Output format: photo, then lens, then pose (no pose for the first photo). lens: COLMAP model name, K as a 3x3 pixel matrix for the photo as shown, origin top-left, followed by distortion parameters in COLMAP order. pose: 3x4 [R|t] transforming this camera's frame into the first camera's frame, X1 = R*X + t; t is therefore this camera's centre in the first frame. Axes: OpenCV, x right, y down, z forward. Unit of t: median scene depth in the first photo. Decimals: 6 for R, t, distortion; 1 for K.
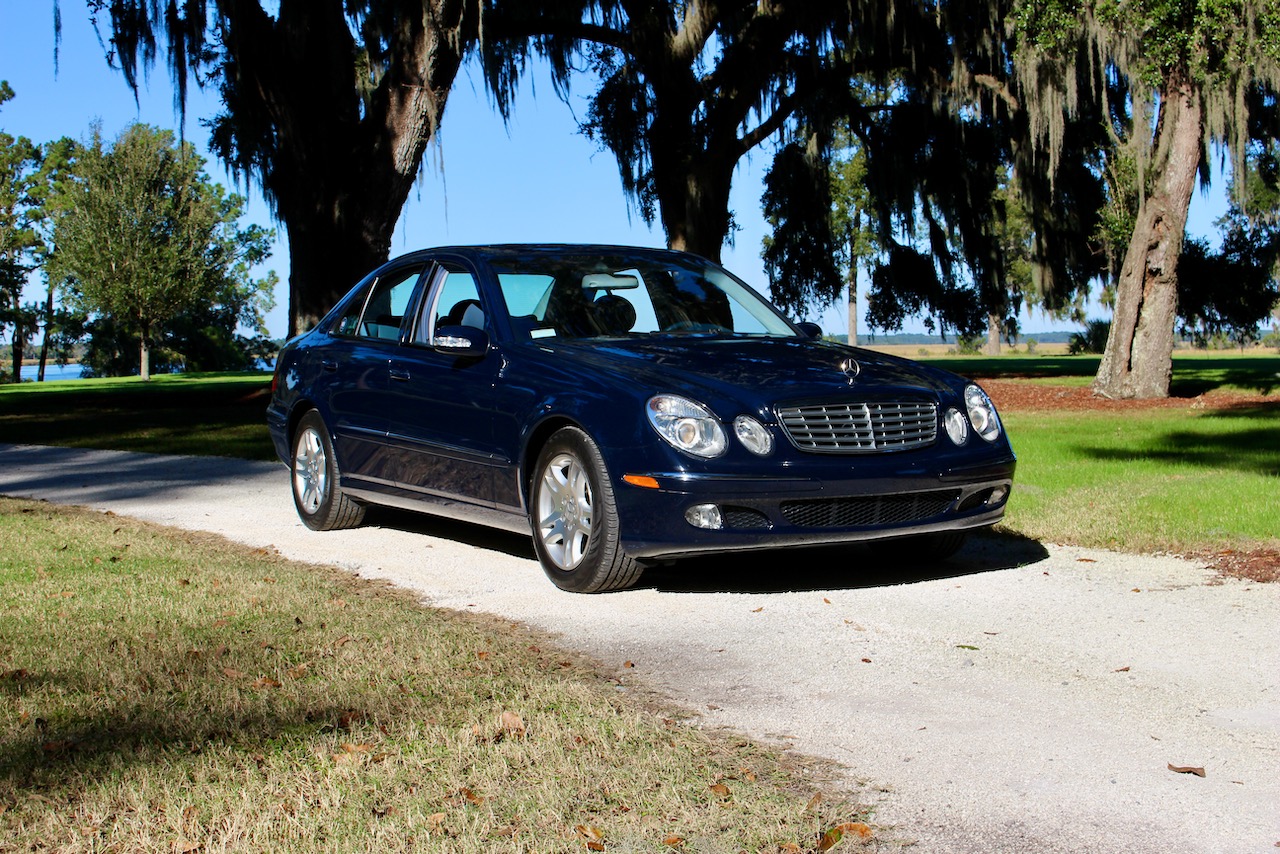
lens RADIAL K [[1851.7, 0, 639.6], [0, 1851.7, 427.0], [0, 0, 1]] dist [-0.052619, 0.000000]
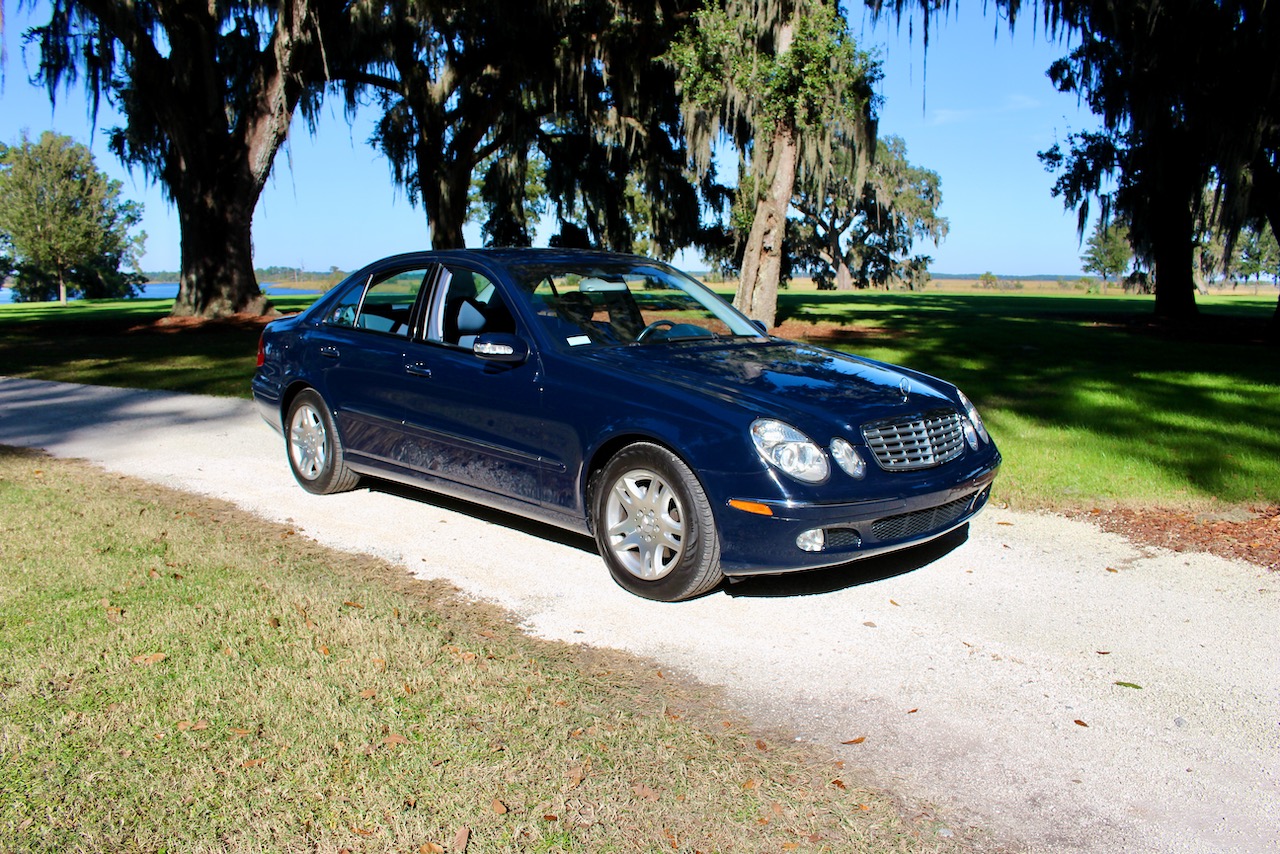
lens RADIAL K [[1084.3, 0, 645.7], [0, 1084.3, 427.1], [0, 0, 1]] dist [-0.145873, 0.096510]
pose [[0.967906, -0.020183, 0.250500, -0.061364], [-0.003752, 0.995498, 0.094705, -0.021366], [-0.251283, -0.092606, 0.963473, 0.134665]]
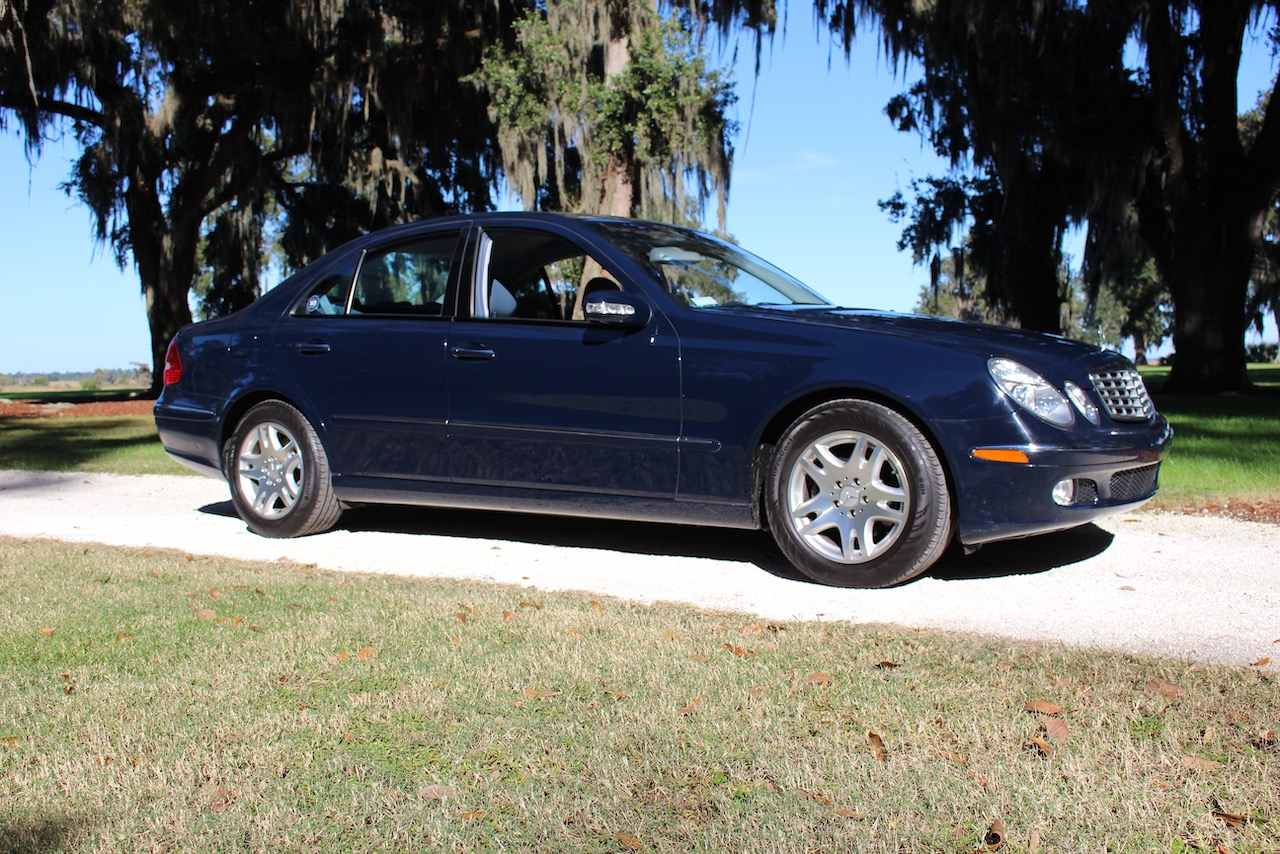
lens RADIAL K [[1330.3, 0, 650.3], [0, 1330.3, 421.3], [0, 0, 1]] dist [-0.087221, 0.000000]
pose [[0.892343, -0.020470, 0.450893, -0.129711], [0.025707, 0.999654, -0.005491, 0.003666], [-0.450625, 0.016491, 0.892561, 0.155908]]
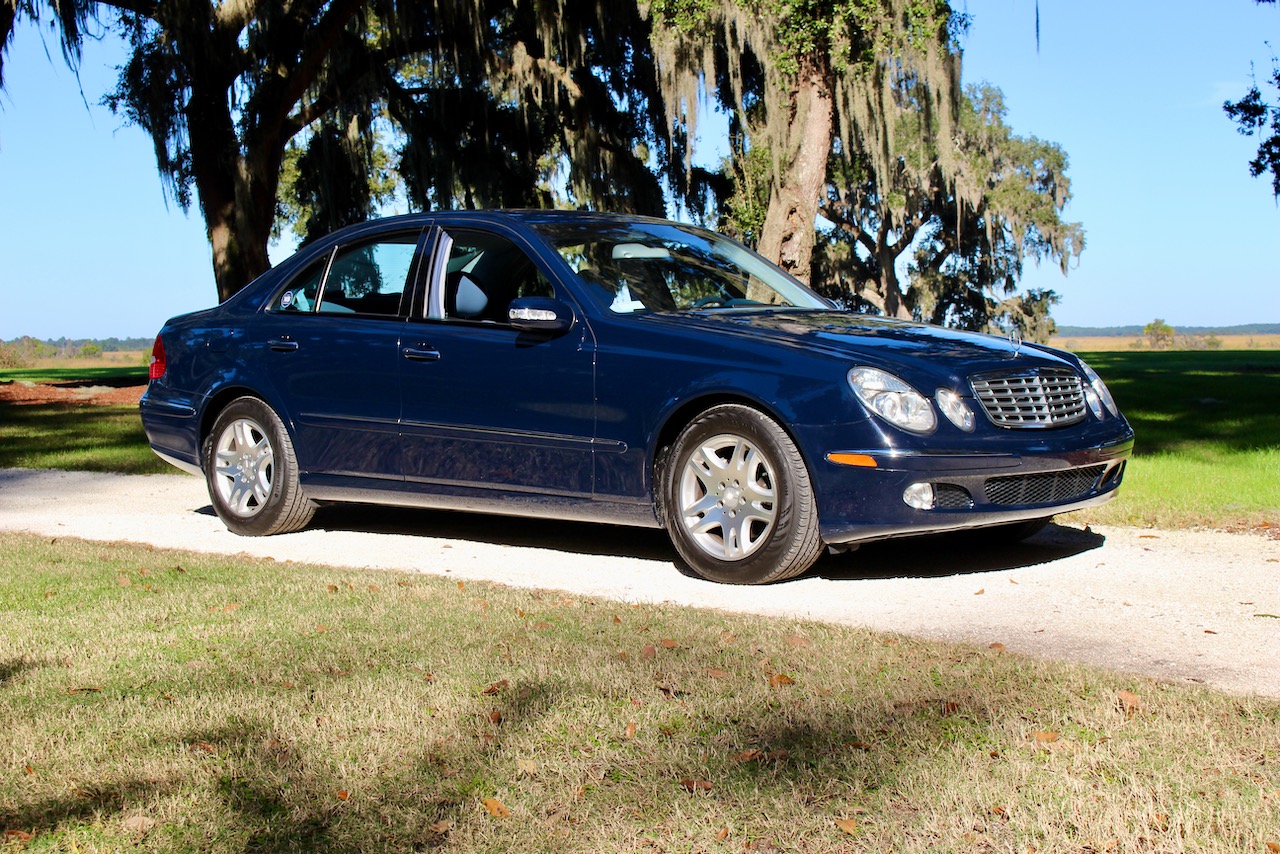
lens RADIAL K [[1964.6, 0, 653.5], [0, 1964.6, 428.6], [0, 0, 1]] dist [-0.046315, 0.000000]
pose [[0.952807, -0.014285, 0.303239, -0.118868], [0.015288, 0.999883, -0.000936, 0.003937], [-0.303190, 0.005528, 0.952914, 0.027154]]
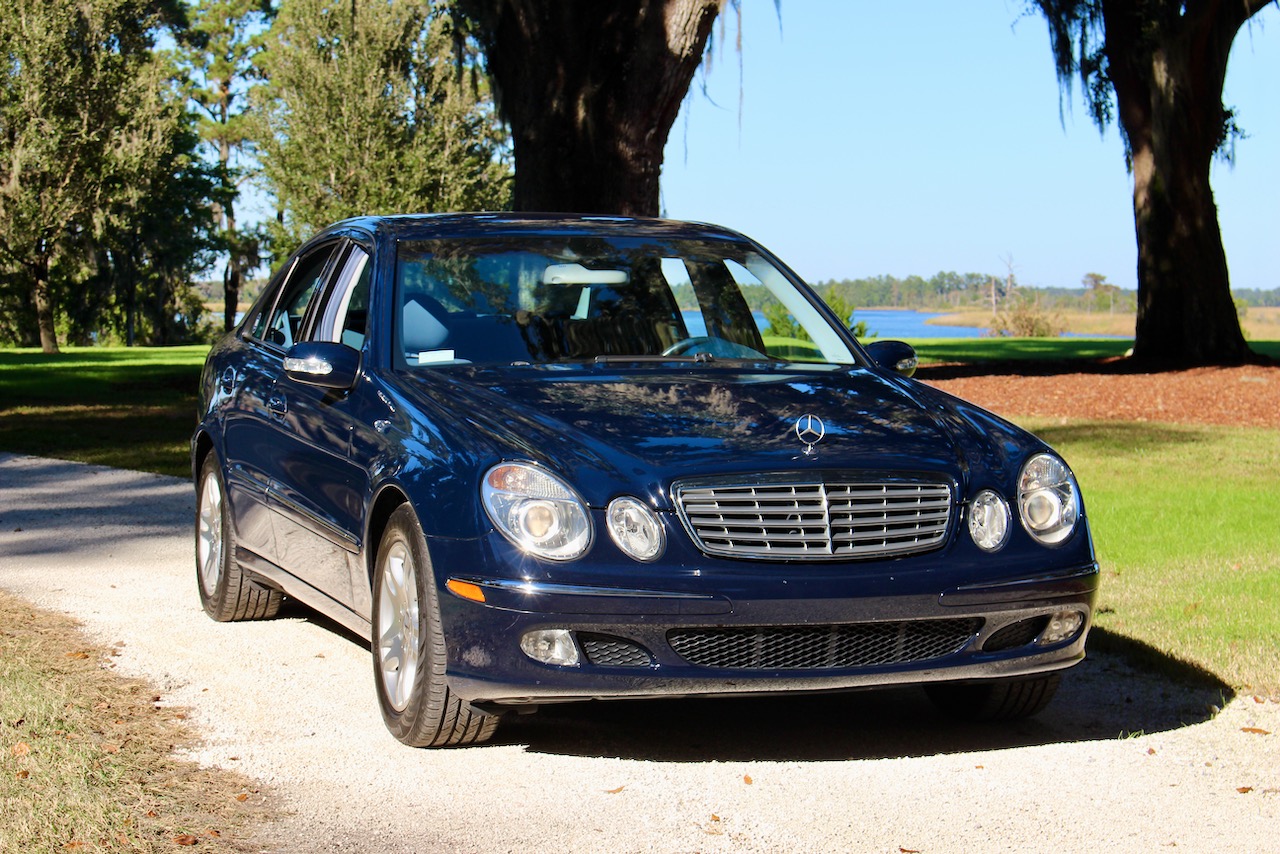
lens RADIAL K [[2843.1, 0, 640.1], [0, 2843.1, 424.6], [0, 0, 1]] dist [0.020803, 0.000000]
pose [[0.979893, 0.029699, -0.197302, 0.081048], [-0.029277, 0.999559, 0.005059, -0.011707], [0.197366, 0.000819, 0.980330, -0.003568]]
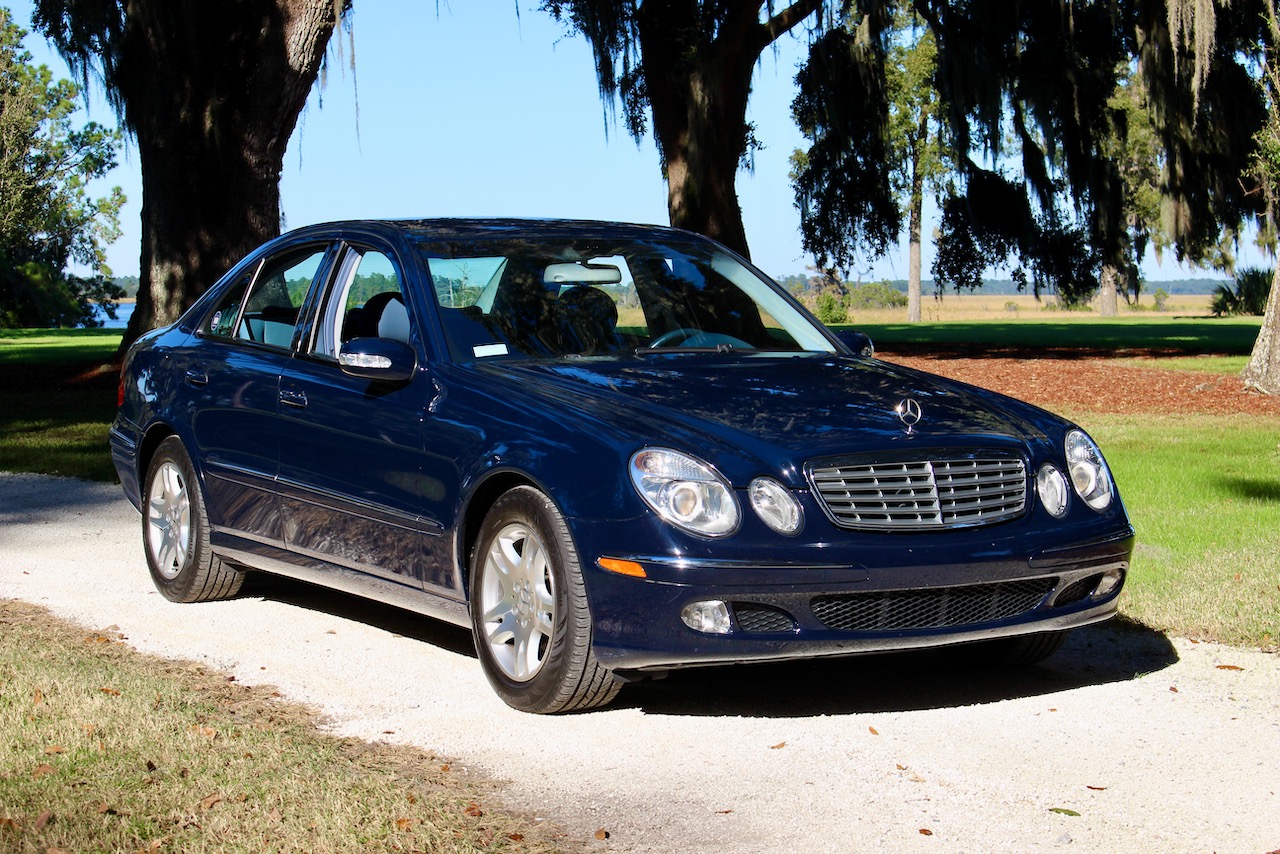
lens RADIAL K [[2535.0, 0, 638.4], [0, 2535.0, 429.3], [0, 0, 1]] dist [0.023917, 0.000000]
pose [[0.999912, 0.011289, 0.006977, -0.000039], [-0.011366, 0.999874, 0.011117, -0.011054], [-0.006851, -0.011195, 0.999914, -0.001244]]
